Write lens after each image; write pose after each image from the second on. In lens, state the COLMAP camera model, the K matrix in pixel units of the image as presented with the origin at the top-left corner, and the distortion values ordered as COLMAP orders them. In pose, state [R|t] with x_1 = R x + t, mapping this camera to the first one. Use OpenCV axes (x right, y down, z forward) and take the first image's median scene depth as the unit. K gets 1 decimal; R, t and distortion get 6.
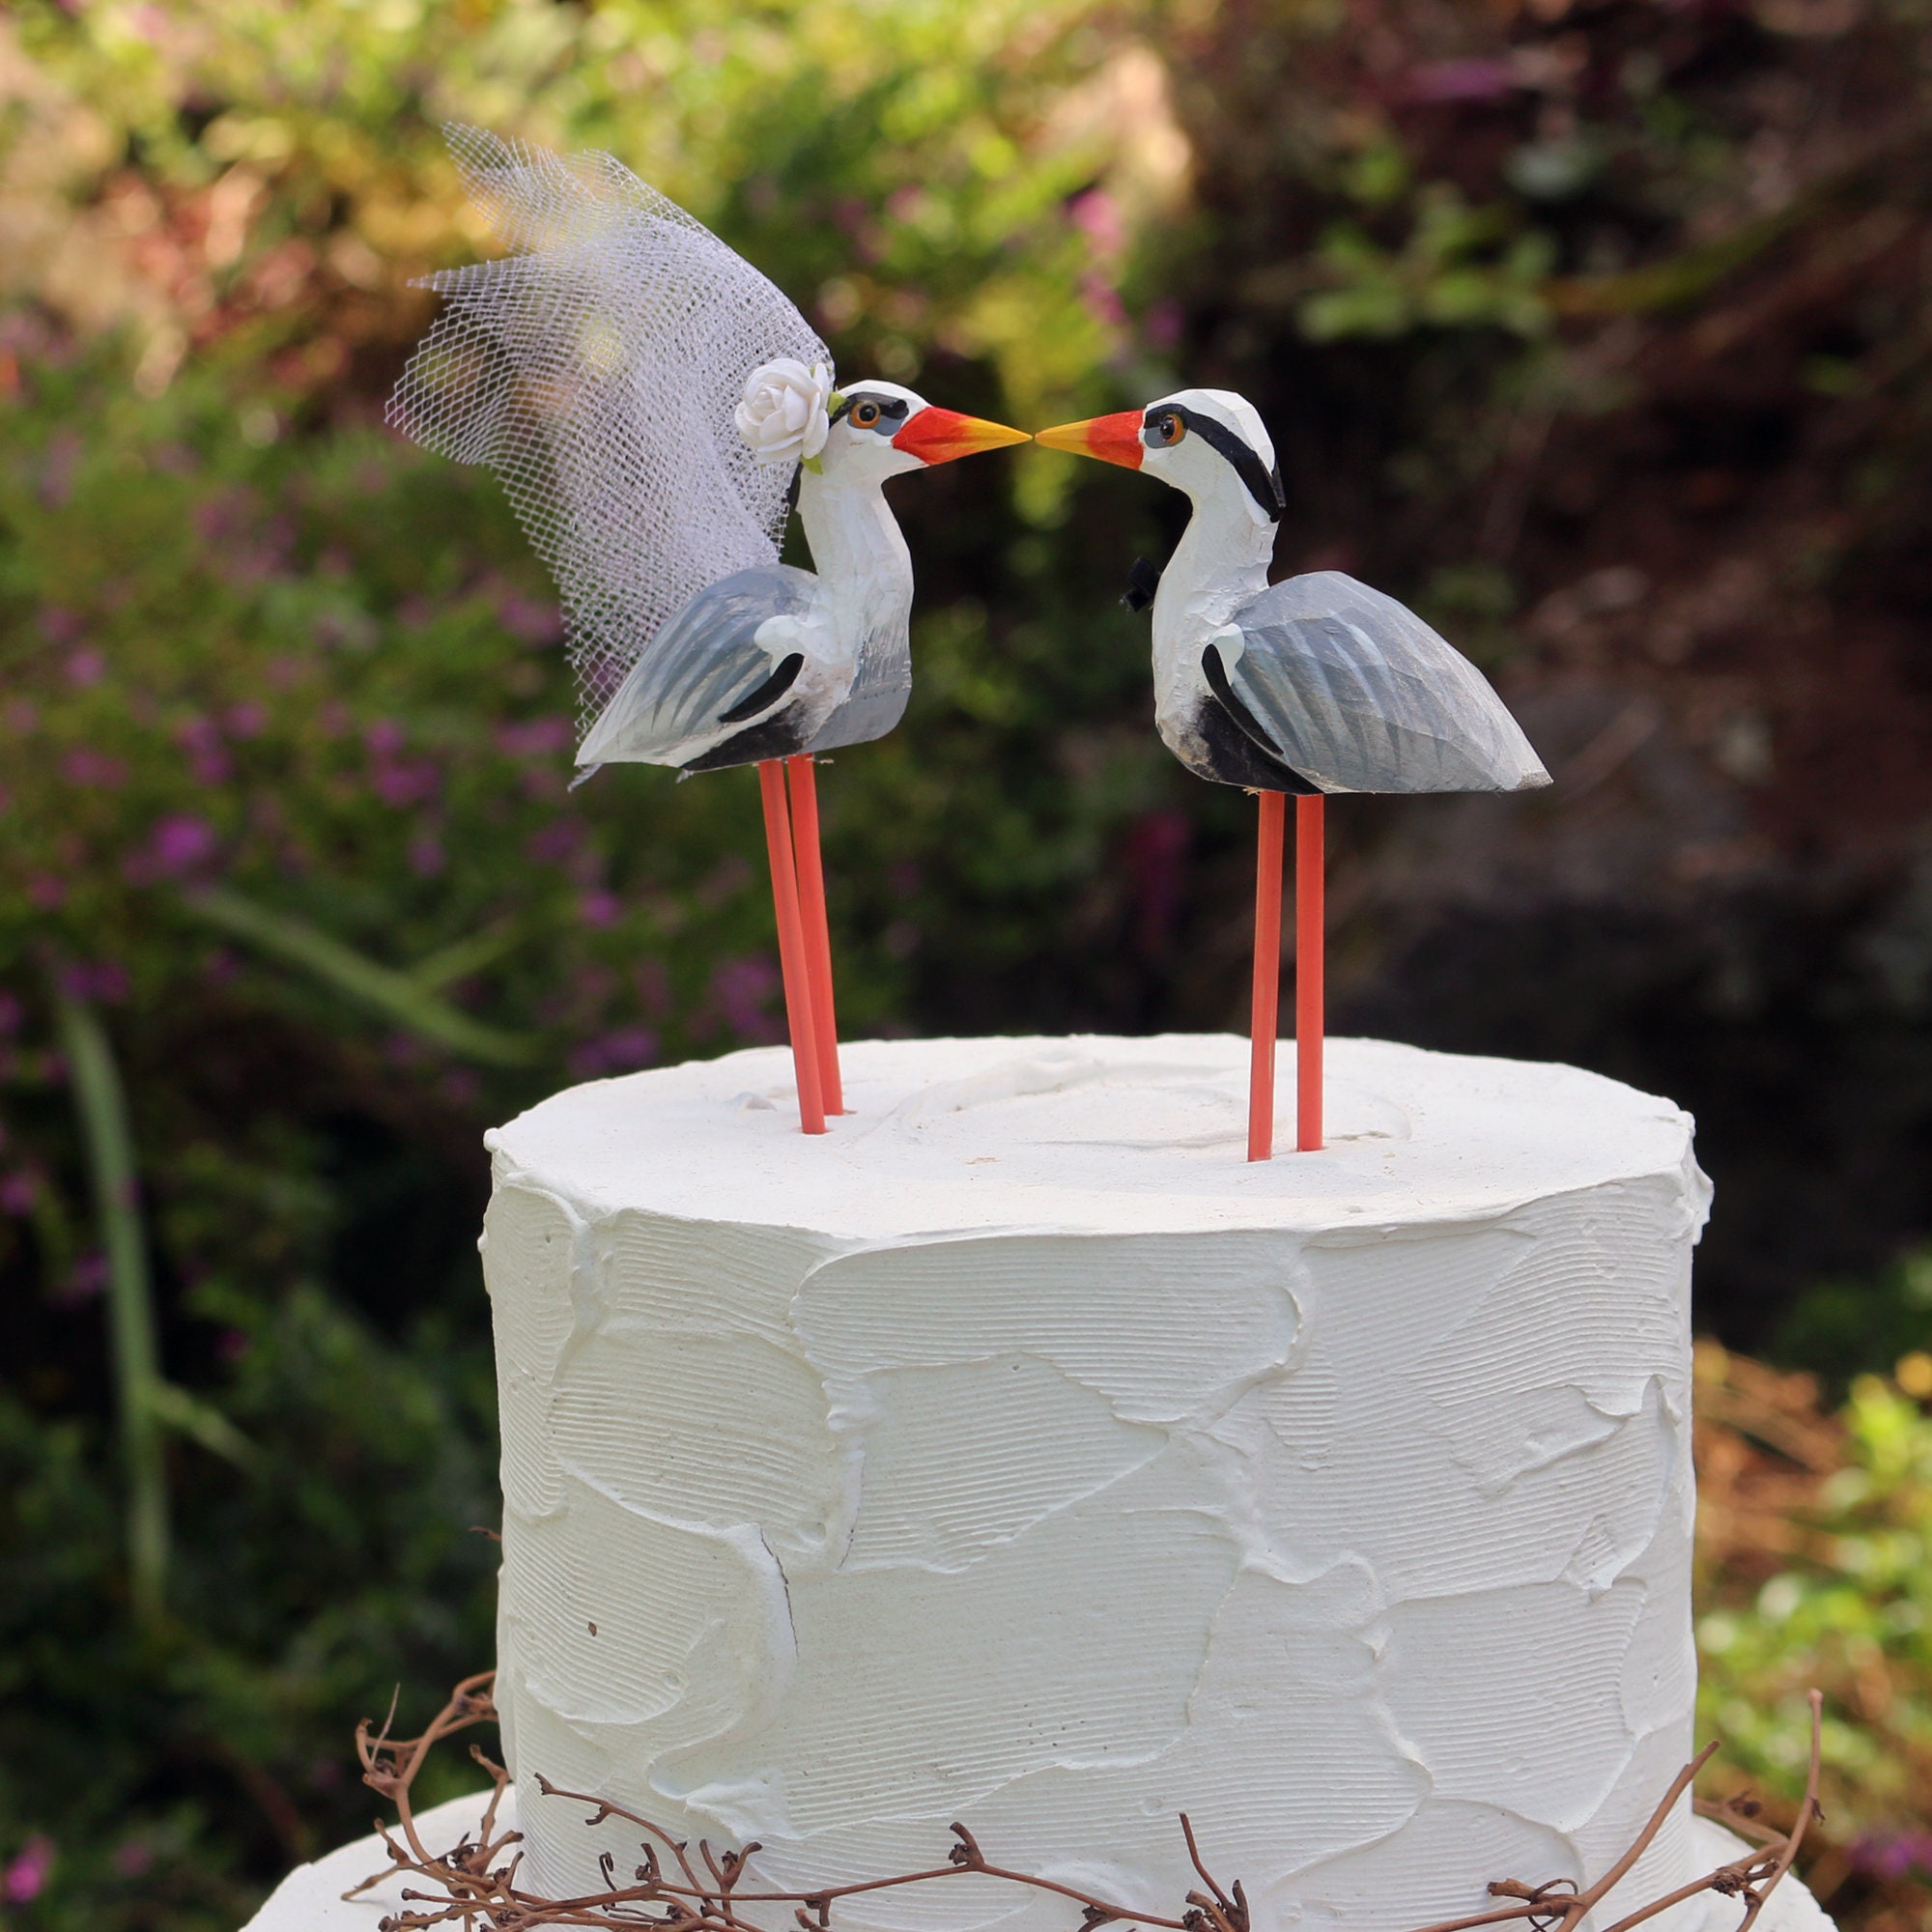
lens RADIAL K [[4757.0, 0, 971.4], [0, 4757.0, 986.2], [0, 0, 1]] dist [-0.003030, 0.000000]
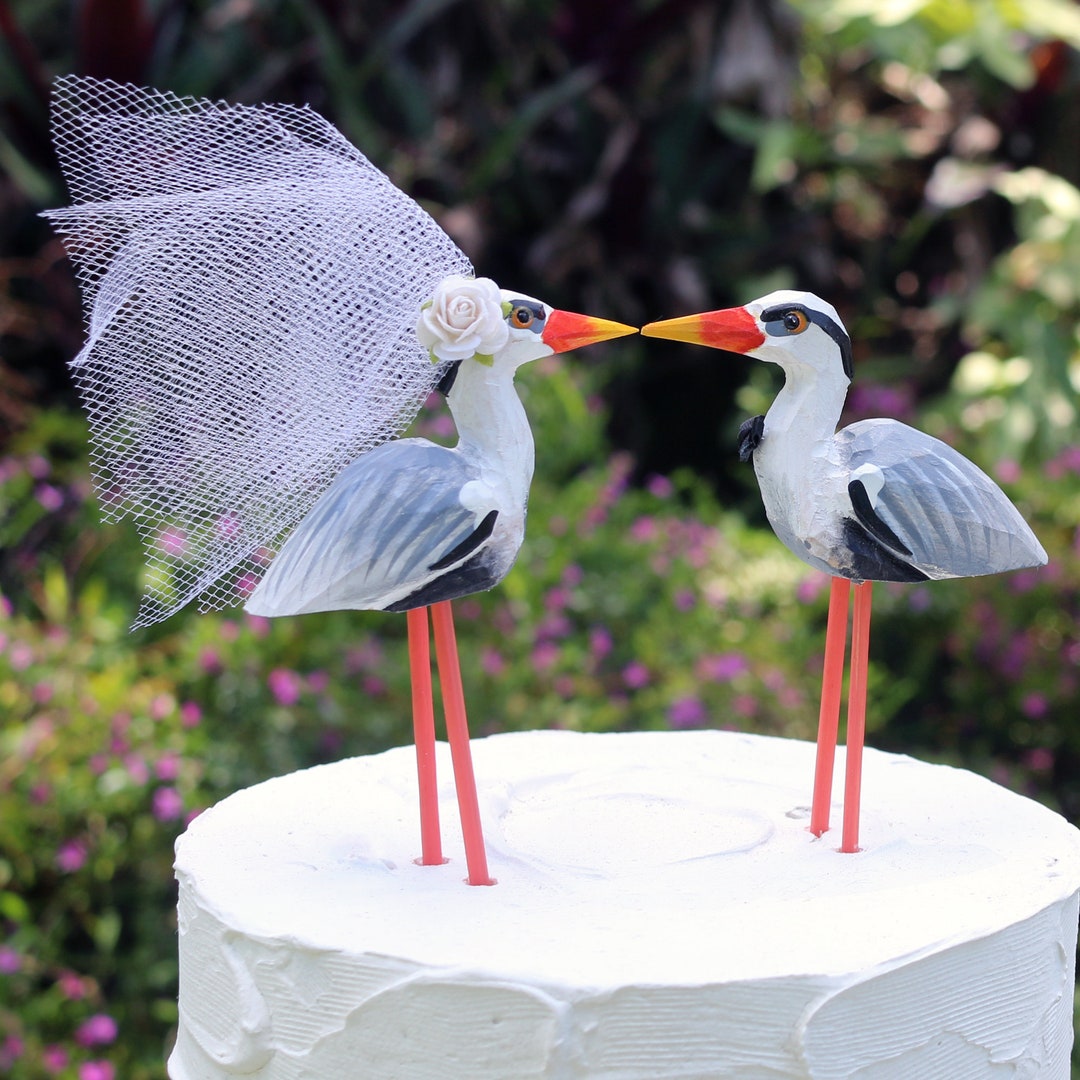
lens RADIAL K [[2659.2, 0, 539.4], [0, 2659.2, 530.6], [0, 0, 1]] dist [-0.003030, 0.000000]
pose [[0.720789, -0.103701, 0.685353, -0.534661], [0.094562, 0.994213, 0.050984, -0.104358], [-0.686674, 0.028060, 0.726424, 0.509248]]
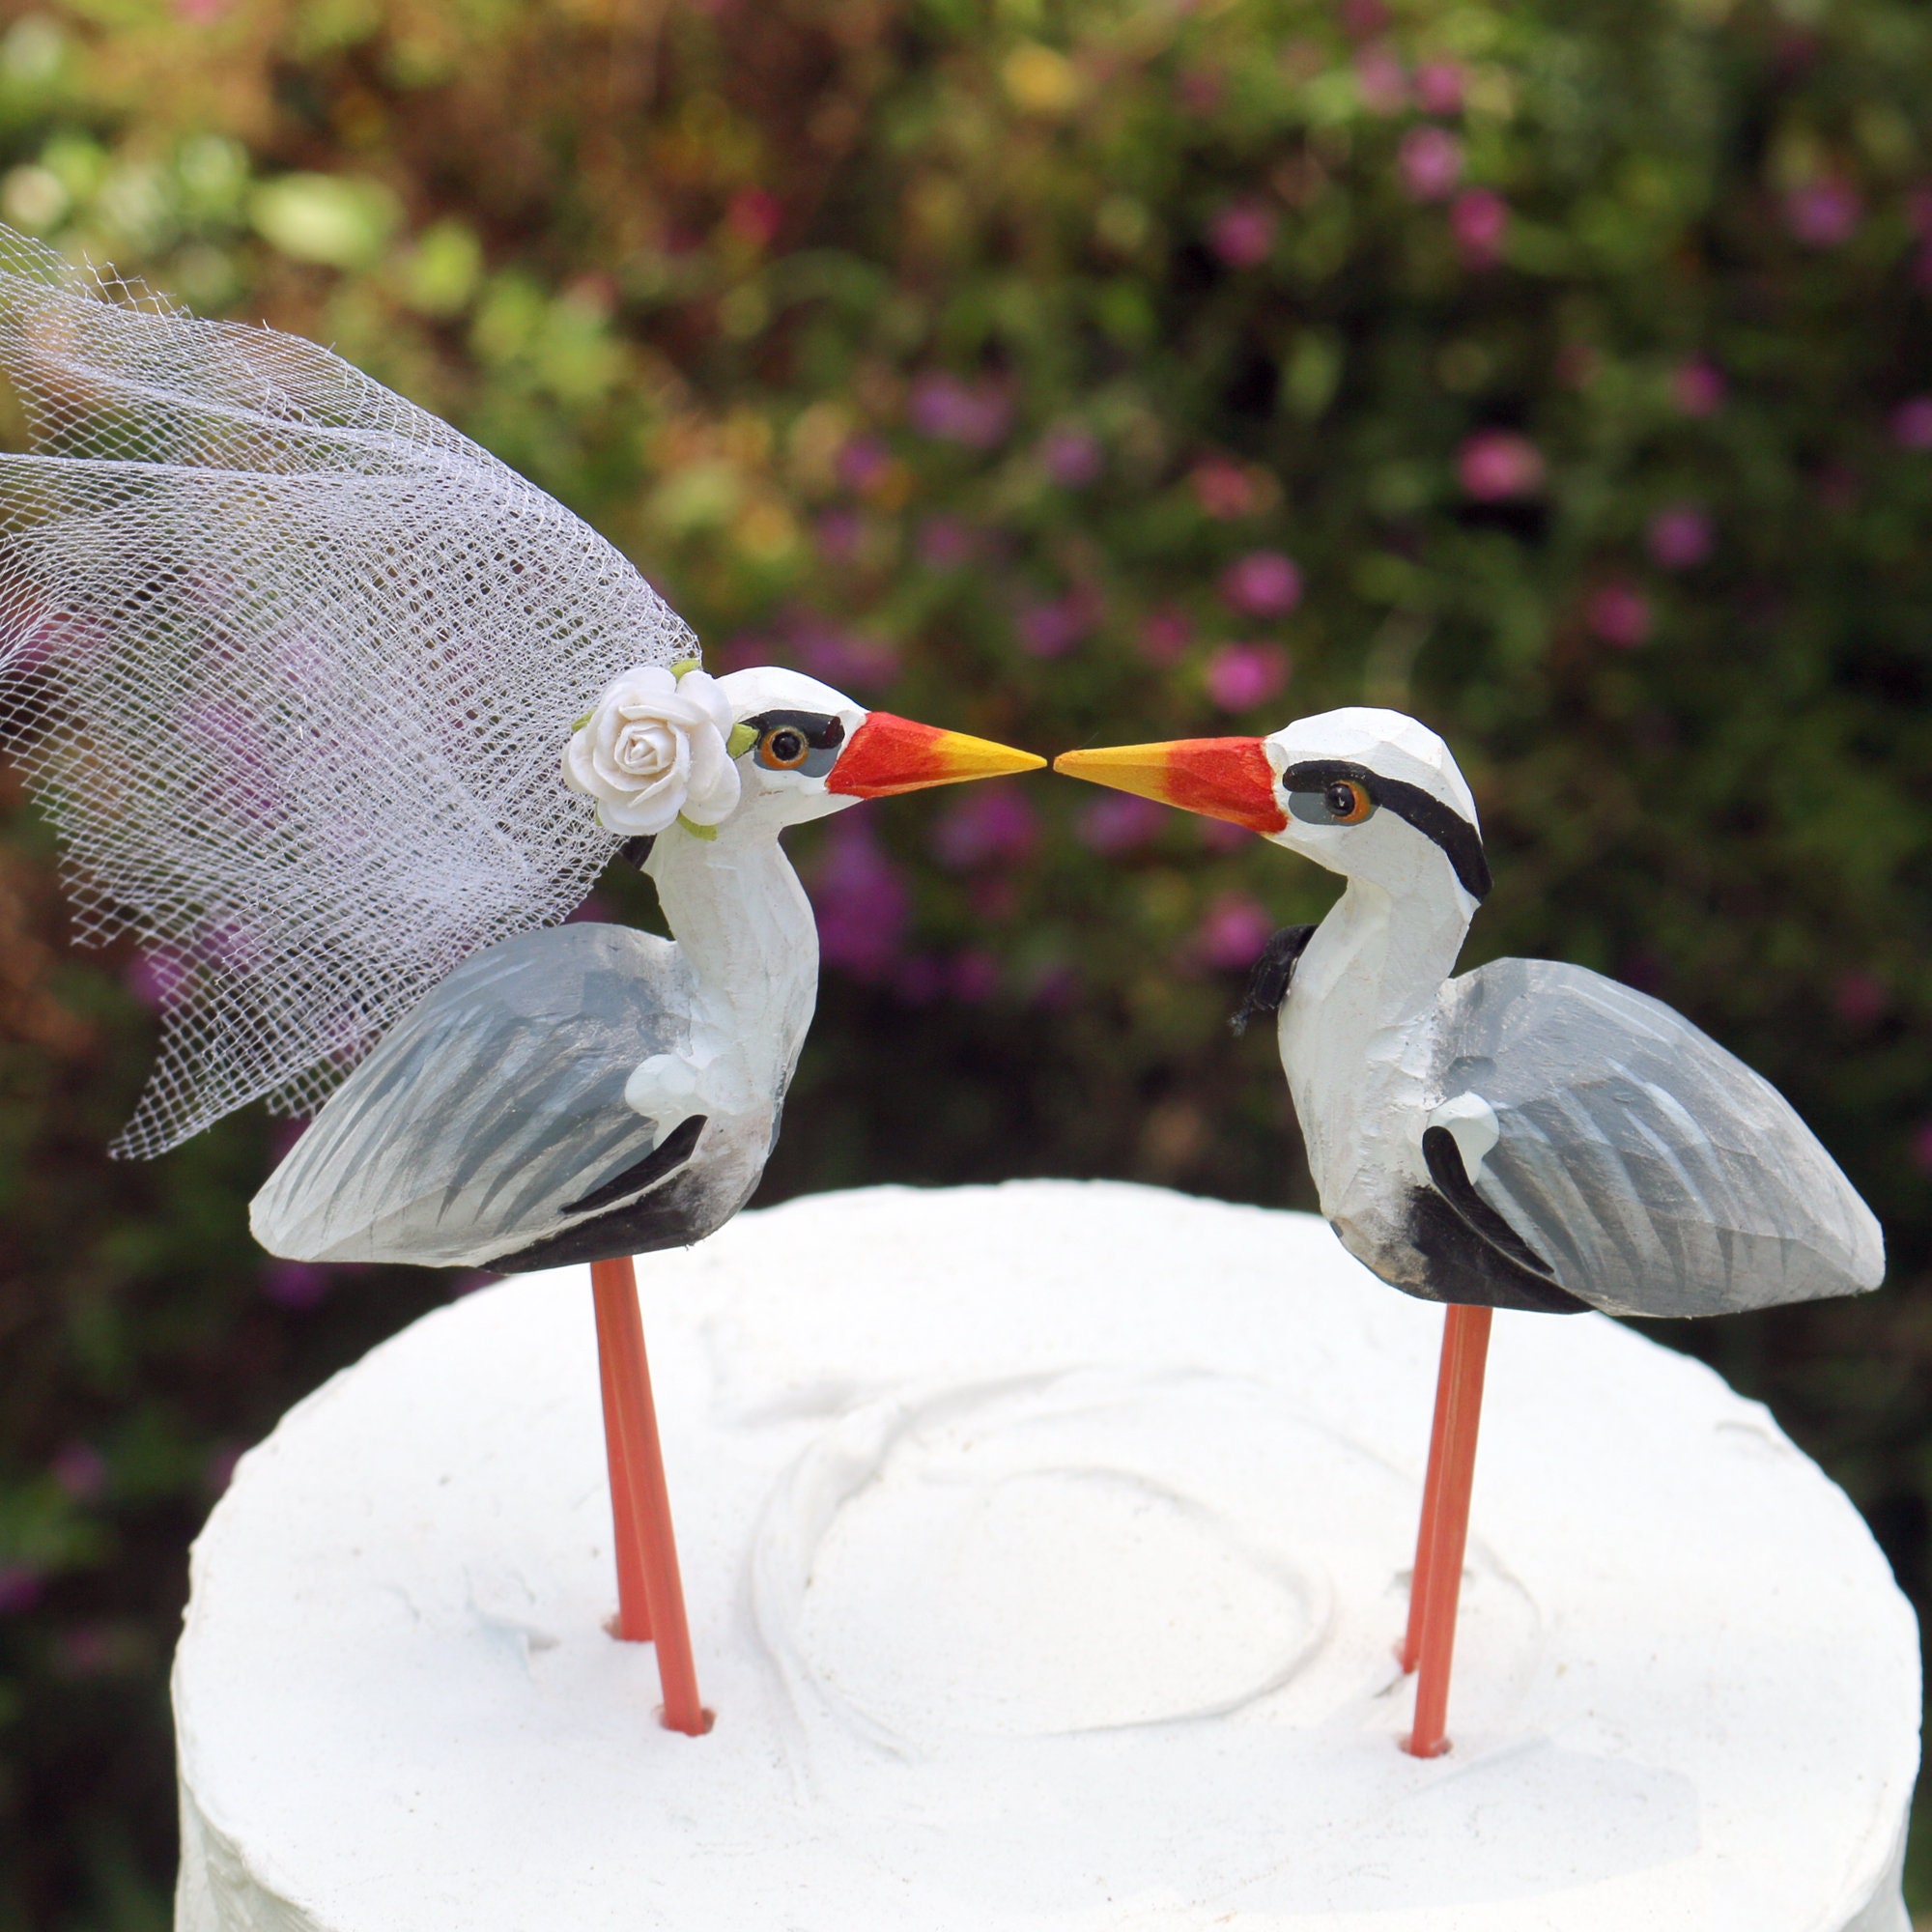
lens RADIAL K [[5463.4, 0, 893.2], [0, 5463.4, 891.4], [0, 0, 1]] dist [0.089672, 0.000000]
pose [[0.895142, -0.176668, 0.409278, -0.326056], [0.041700, 0.947275, 0.317696, -0.349352], [-0.443826, -0.267316, 0.855313, 0.383973]]
